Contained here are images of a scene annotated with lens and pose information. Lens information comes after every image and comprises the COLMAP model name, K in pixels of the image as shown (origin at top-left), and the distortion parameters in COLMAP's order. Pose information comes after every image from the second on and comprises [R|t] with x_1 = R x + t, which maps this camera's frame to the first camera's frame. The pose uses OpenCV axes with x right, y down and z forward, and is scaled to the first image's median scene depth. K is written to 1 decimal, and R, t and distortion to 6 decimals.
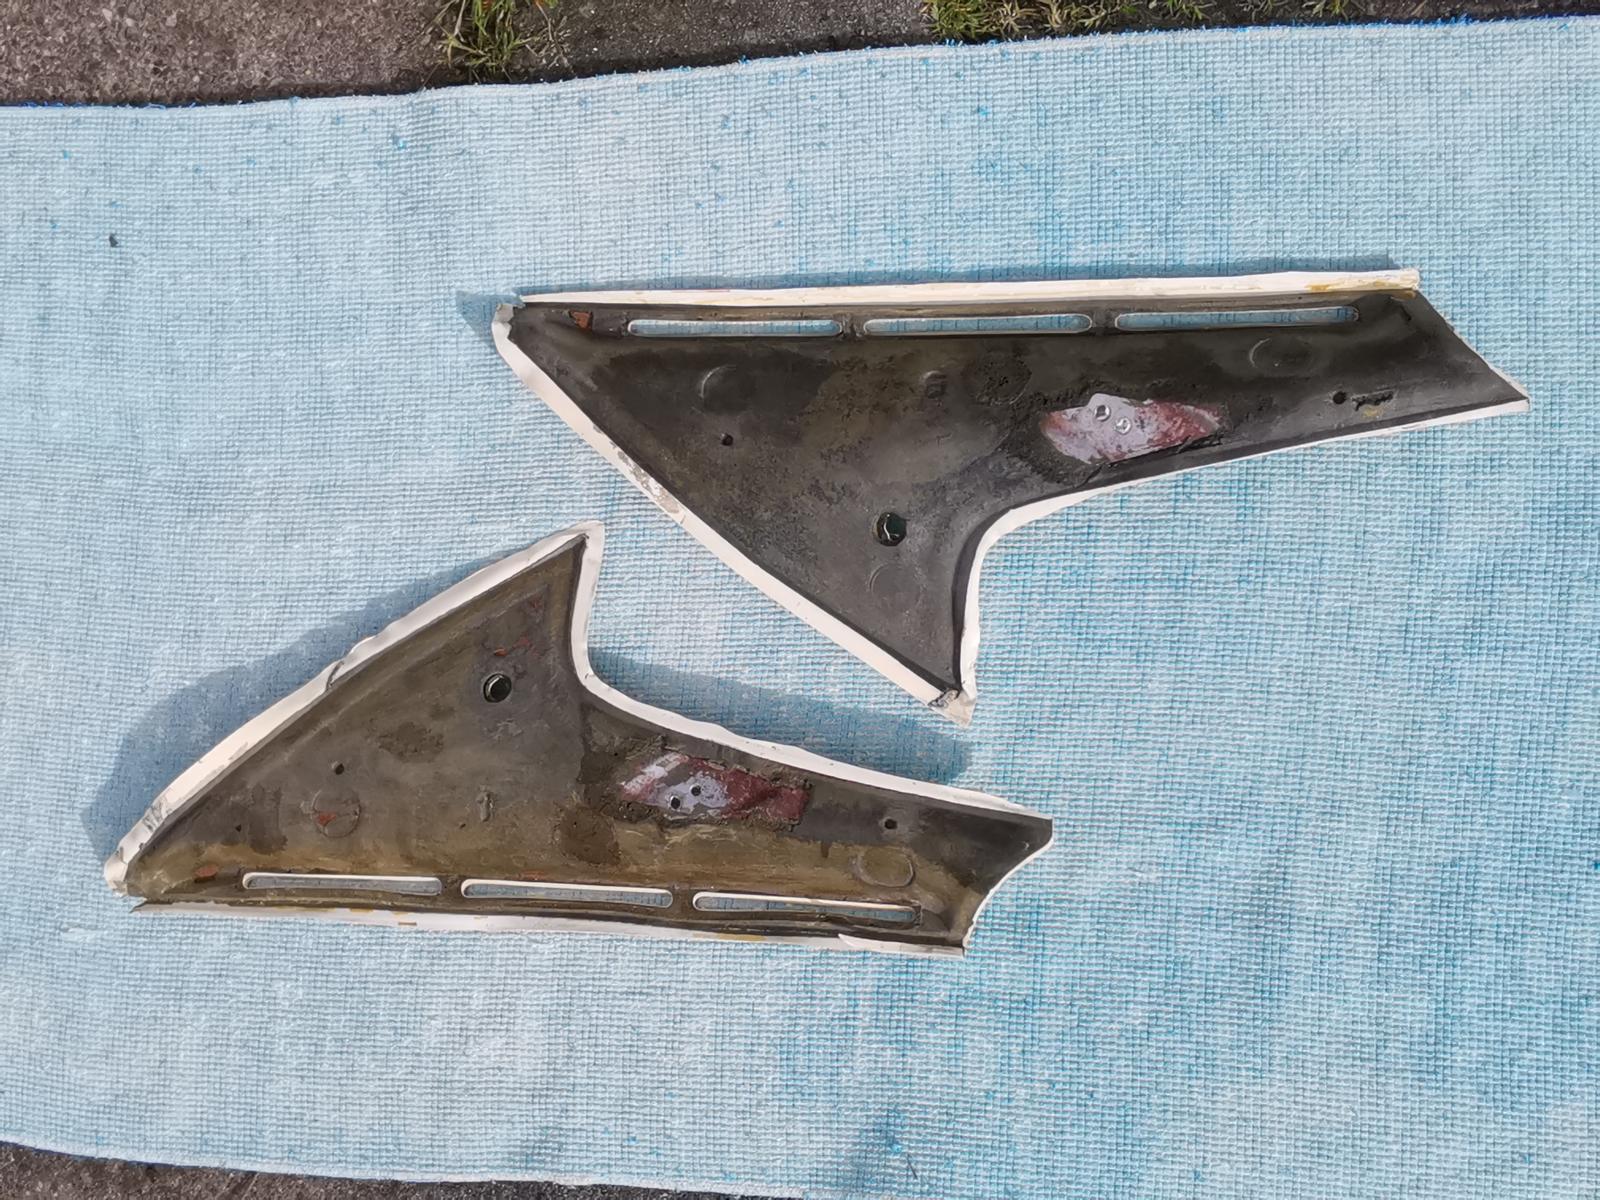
lens RADIAL K [[2002.9, 0, 766.4], [0, 2002.9, 597.4], [0, 0, 1]] dist [0.124777, -0.307496]
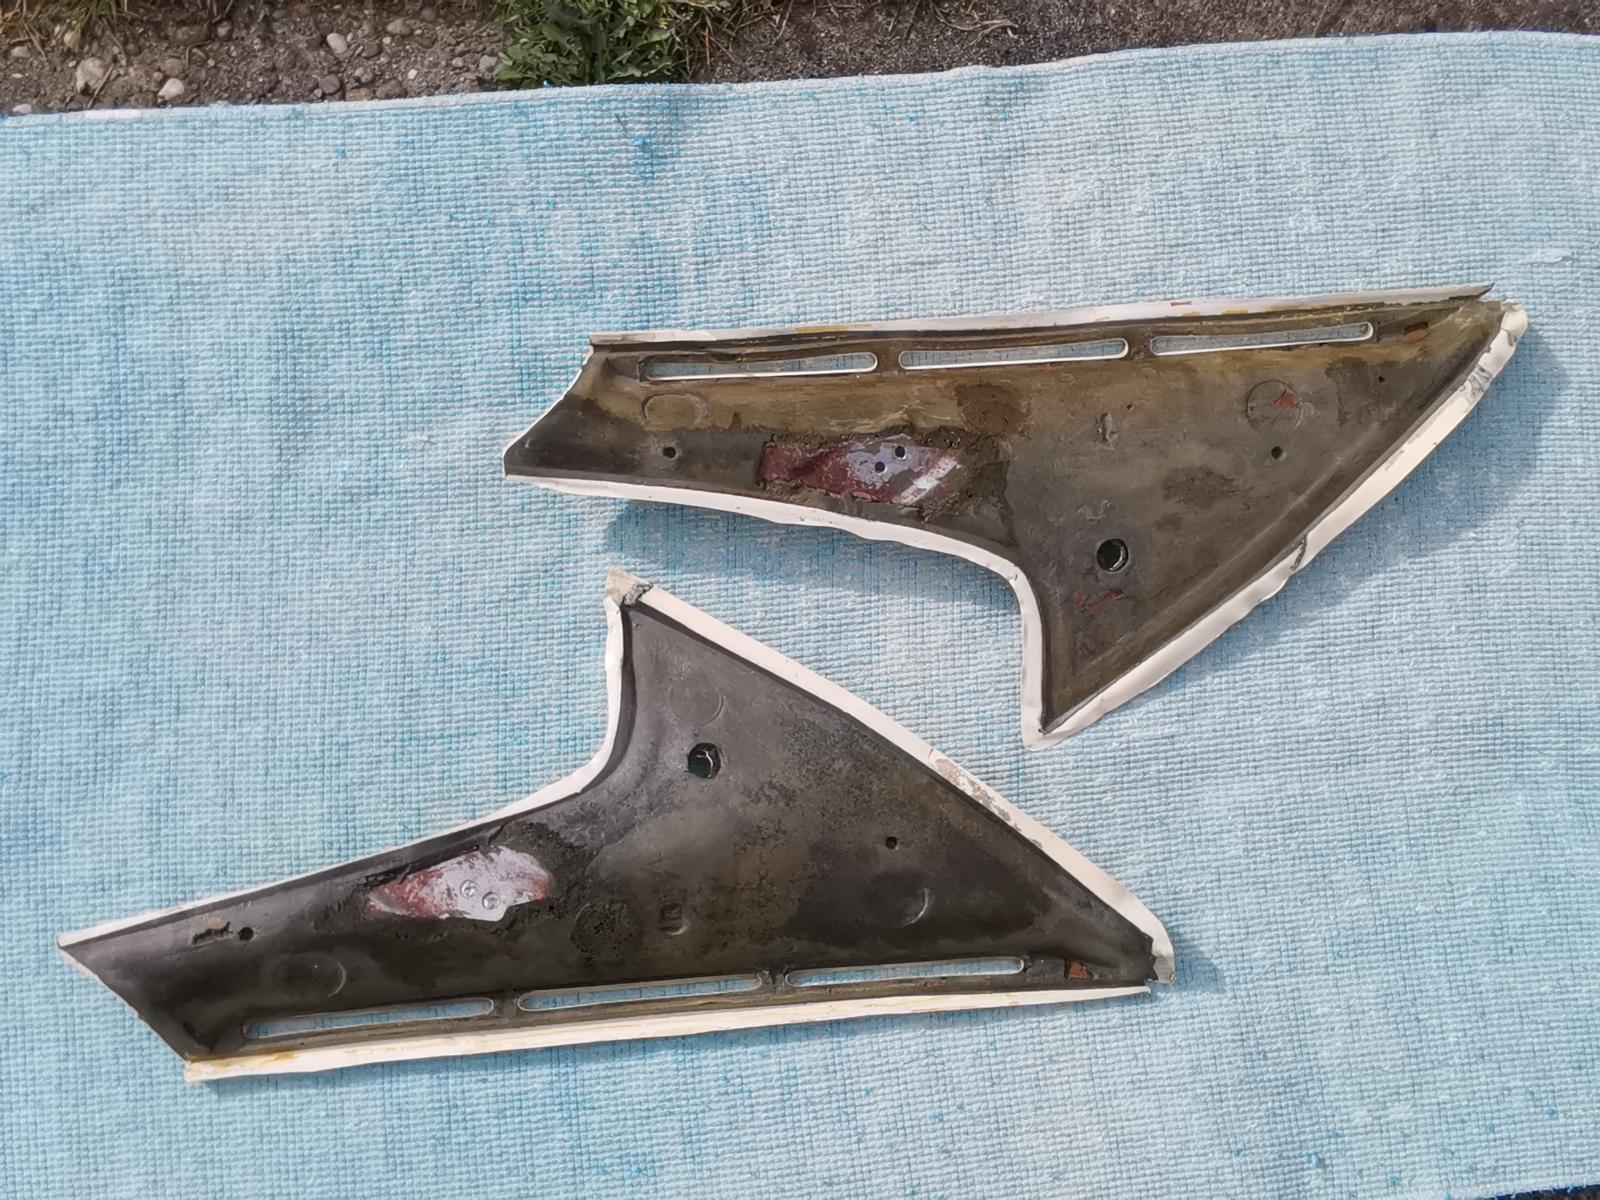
lens RADIAL K [[2002.9, 0, 766.4], [0, 2002.9, 597.4], [0, 0, 1]] dist [0.124777, -0.307496]
pose [[-0.983312, 0.118457, 0.138079, -0.106016], [-0.096194, -0.982734, 0.158051, -0.109857], [0.154417, 0.142131, 0.977729, 0.066382]]
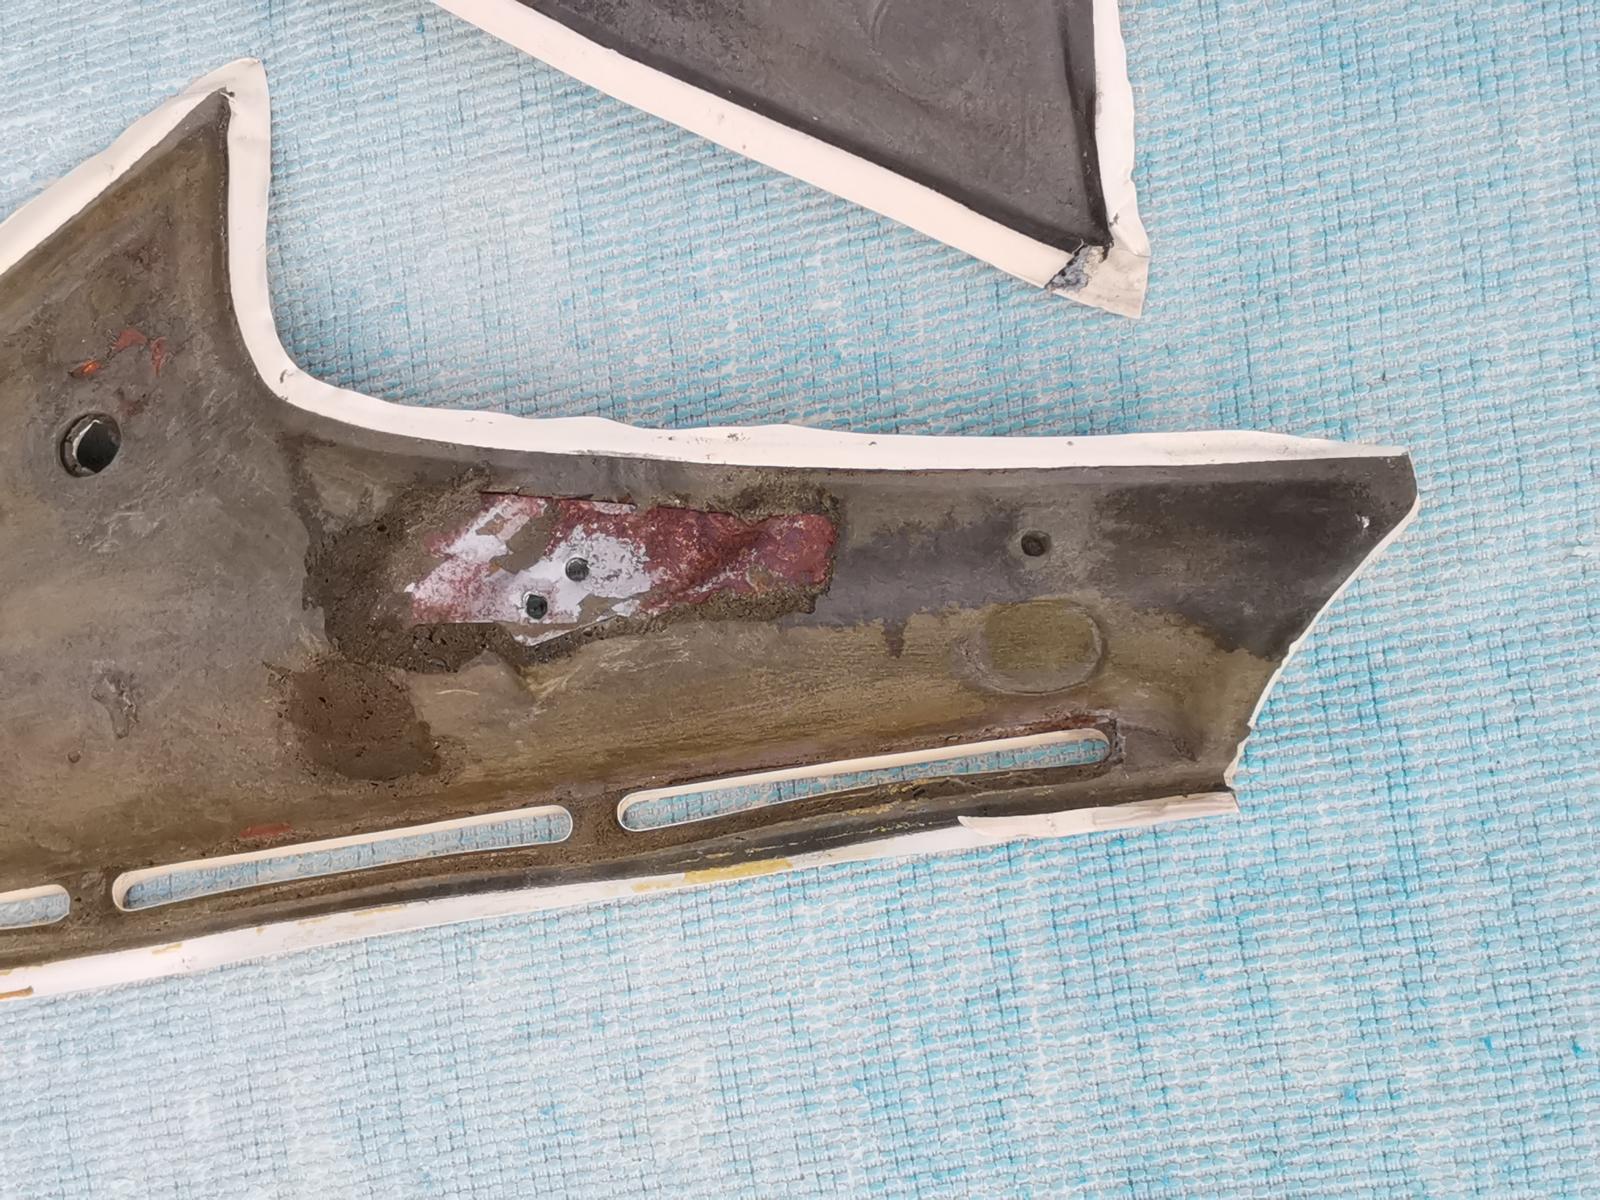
lens RADIAL K [[1912.4, 0, 805.1], [0, 1912.4, 654.7], [0, 0, 1]] dist [0.133675, -0.396570]
pose [[0.976151, -0.195104, 0.095201, -0.029834], [0.189505, 0.979741, 0.064765, 0.096600], [-0.105908, -0.045179, 0.993349, 0.572644]]
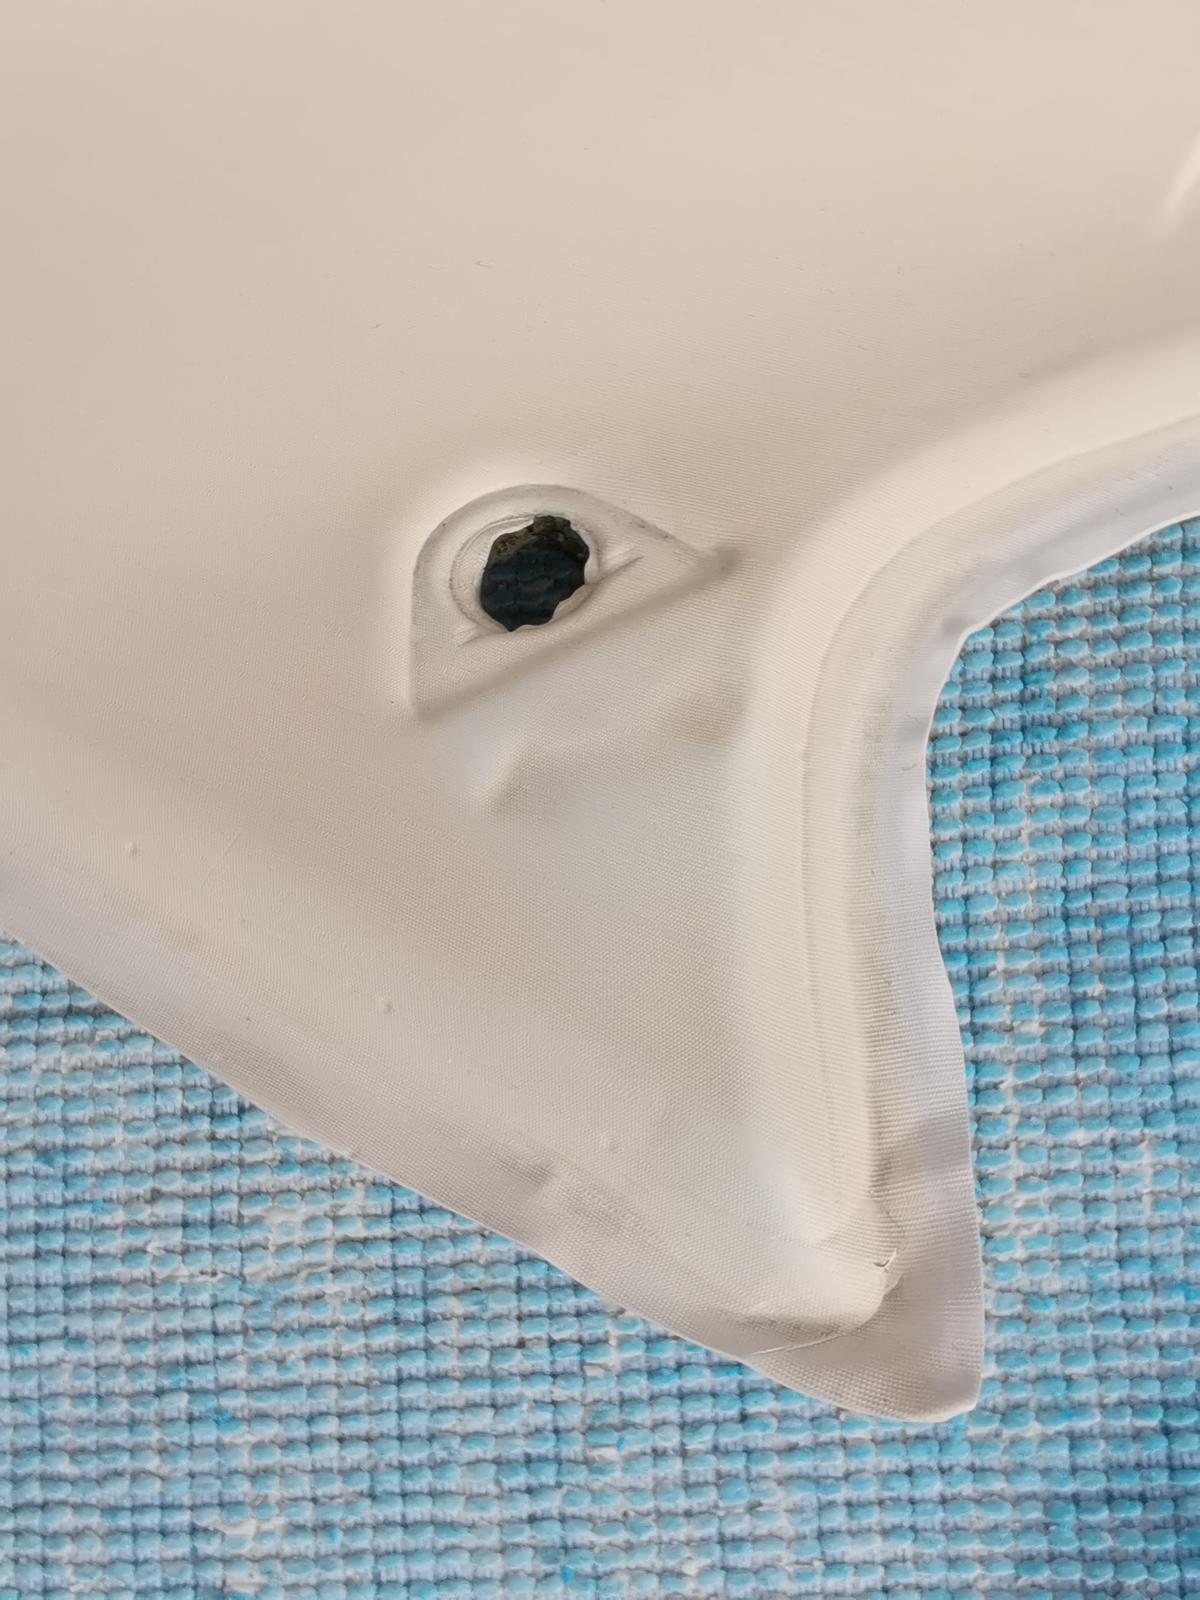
lens RADIAL K [[1886.2, 0, 649.4], [0, 1886.2, 799.5], [0, 0, 1]] dist [0.136054, -0.244409]
pose [[0.988700, -0.061825, 0.136564, -0.023529], [0.058411, 0.997875, 0.028869, 0.173014], [-0.138058, -0.020566, 0.990211, 0.782752]]
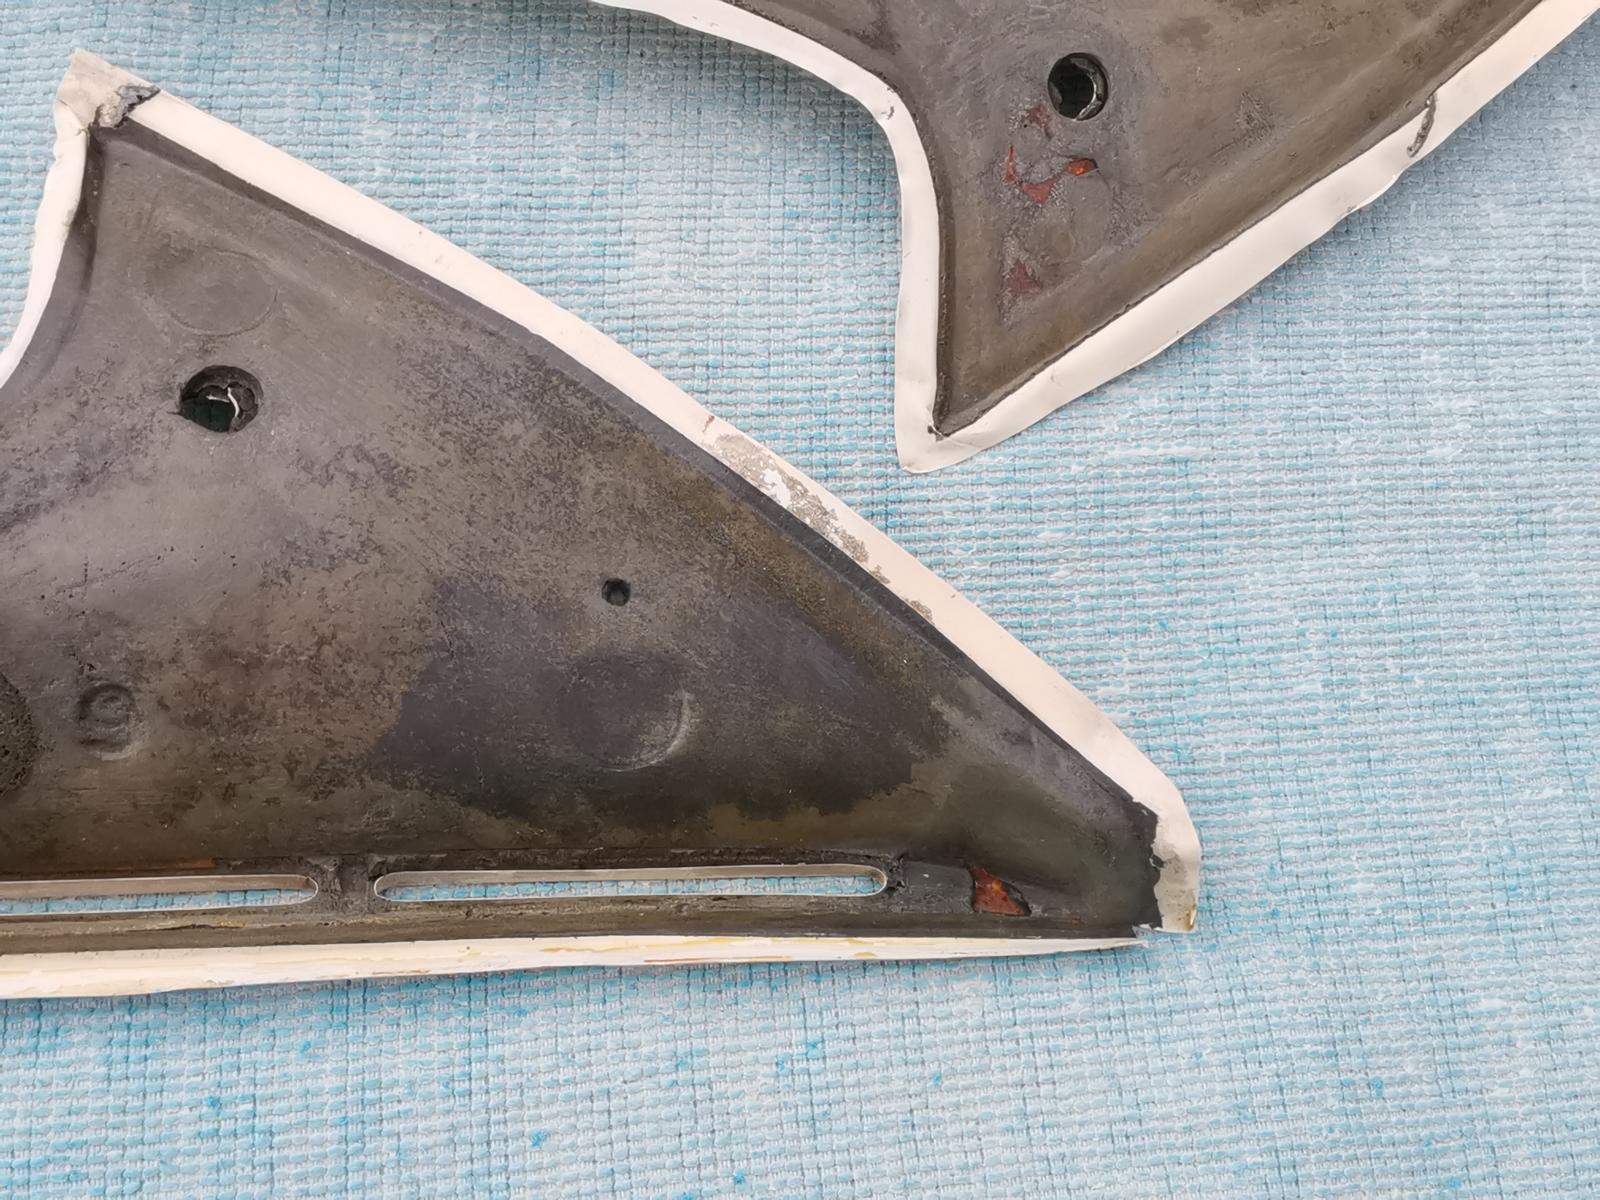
lens RADIAL K [[1976.0, 0, 799.3], [0, 1976.0, 575.7], [0, 0, 1]] dist [0.128562, -0.348498]
pose [[-0.993900, 0.099227, 0.048127, -0.081851], [-0.079330, -0.946427, 0.313021, -0.216697], [0.076609, 0.307293, 0.948526, 0.599062]]
